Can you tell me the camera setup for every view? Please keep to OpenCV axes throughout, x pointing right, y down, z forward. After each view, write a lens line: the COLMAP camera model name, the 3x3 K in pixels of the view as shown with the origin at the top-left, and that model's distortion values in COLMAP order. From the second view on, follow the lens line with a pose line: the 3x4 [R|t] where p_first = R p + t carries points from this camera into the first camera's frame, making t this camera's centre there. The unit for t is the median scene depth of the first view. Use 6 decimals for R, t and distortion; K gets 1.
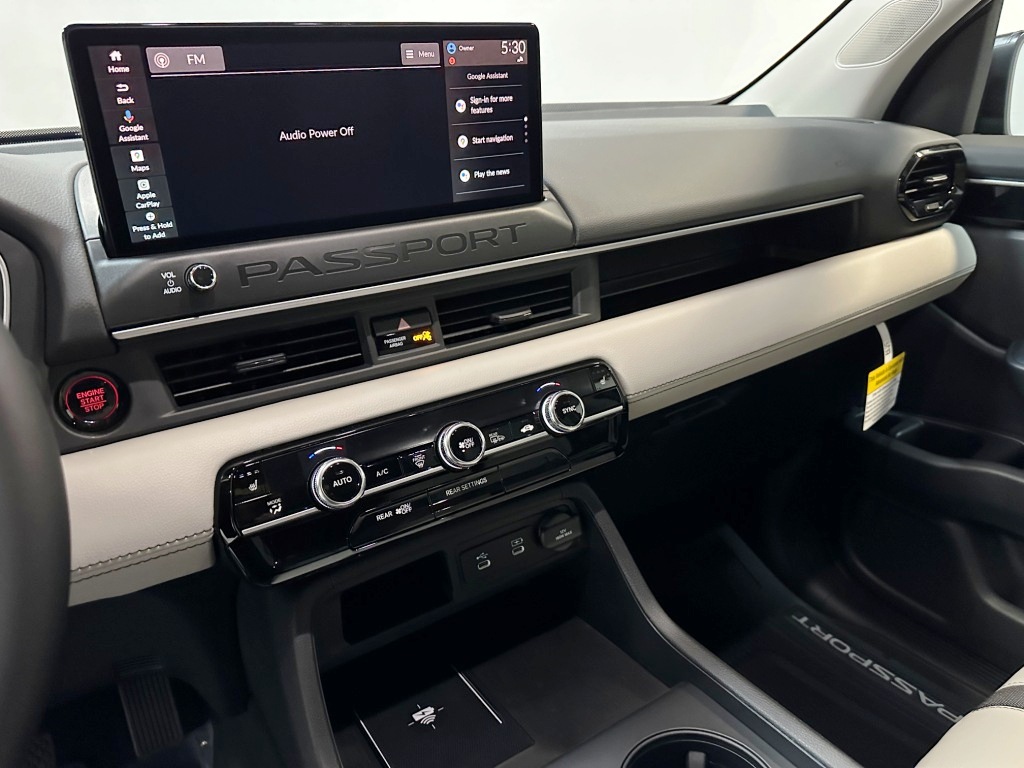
lens RADIAL K [[716.7, 0, 512.0], [0, 716.7, 384.0], [0, 0, 1]] dist [-0.002520, -0.004729]
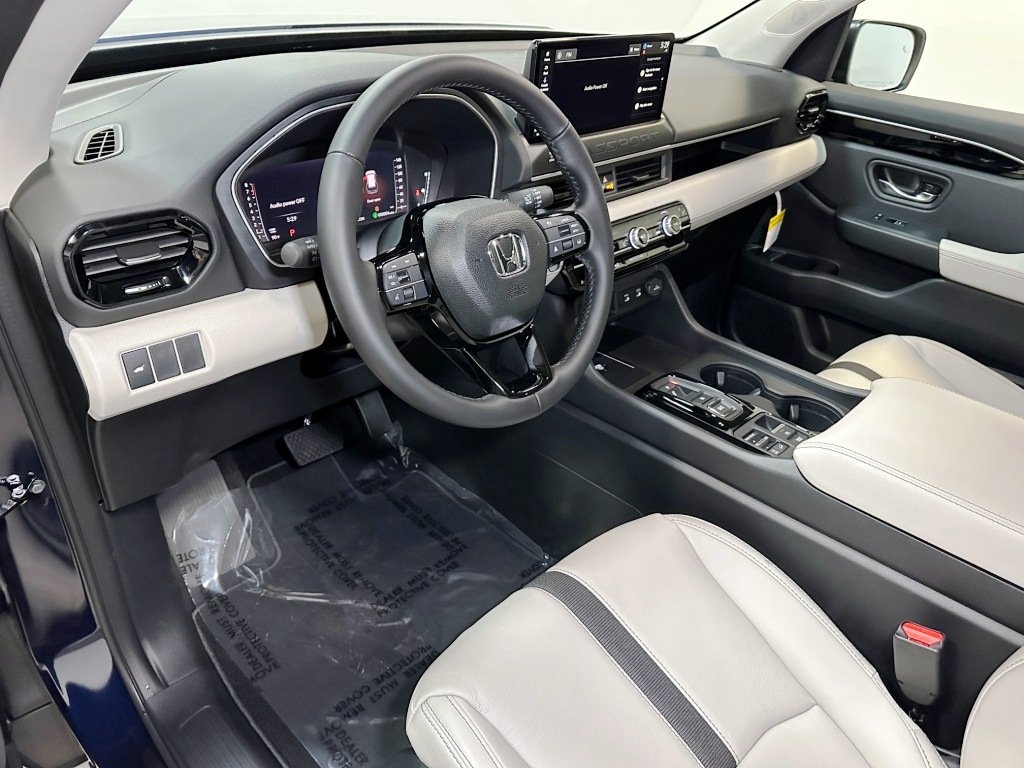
lens RADIAL K [[716.7, 0, 512.0], [0, 716.7, 384.0], [0, 0, 1]] dist [-0.002520, -0.004729]
pose [[0.969644, -0.024133, 0.243328, -0.827513], [-0.020011, 0.983948, 0.177330, 0.122225], [-0.243701, -0.176816, 0.953596, -0.908156]]
